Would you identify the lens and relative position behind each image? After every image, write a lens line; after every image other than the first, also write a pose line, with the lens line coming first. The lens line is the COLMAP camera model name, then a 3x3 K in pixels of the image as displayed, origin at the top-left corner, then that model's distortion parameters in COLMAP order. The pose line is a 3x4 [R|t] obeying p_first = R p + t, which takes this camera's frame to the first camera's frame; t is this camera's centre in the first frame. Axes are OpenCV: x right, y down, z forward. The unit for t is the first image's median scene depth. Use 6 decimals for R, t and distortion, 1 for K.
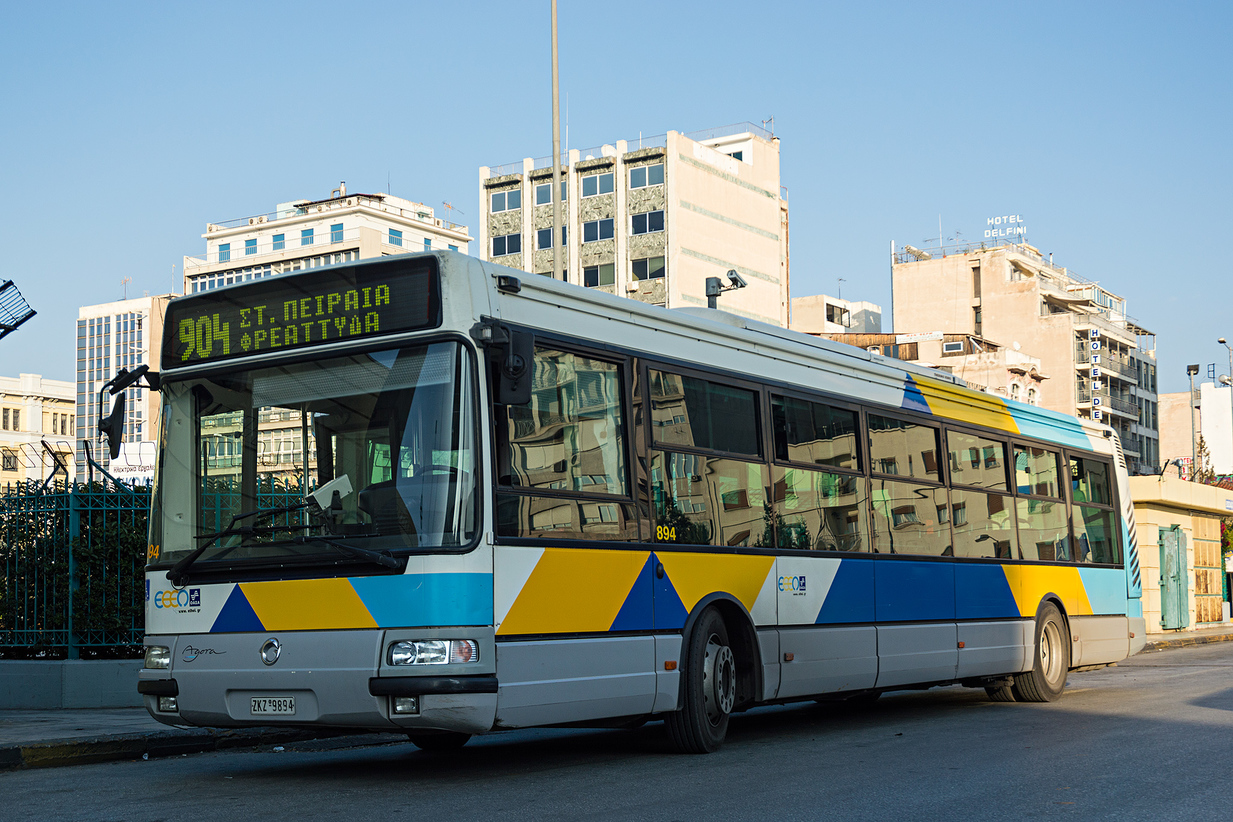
lens RADIAL K [[1788.5, 0, 644.5], [0, 1788.5, 405.0], [0, 0, 1]] dist [-0.080057, 0.000000]
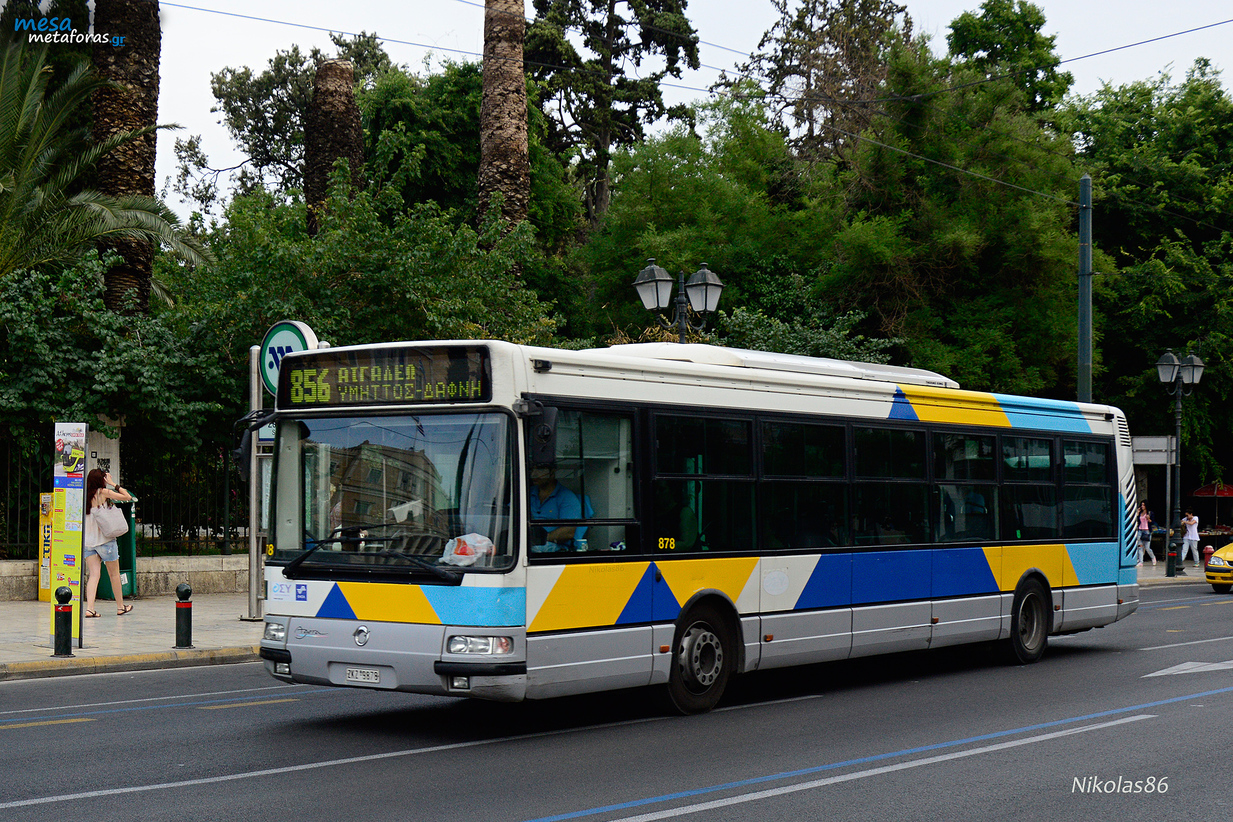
lens RADIAL K [[2087.7, 0, 615.4], [0, 2087.7, 422.0], [0, 0, 1]] dist [-0.171632, 0.000000]
pose [[0.997550, 0.030208, -0.063105, 0.073272], [-0.024434, 0.995611, 0.090345, -0.162864], [0.065557, -0.088582, 0.993909, -0.516219]]
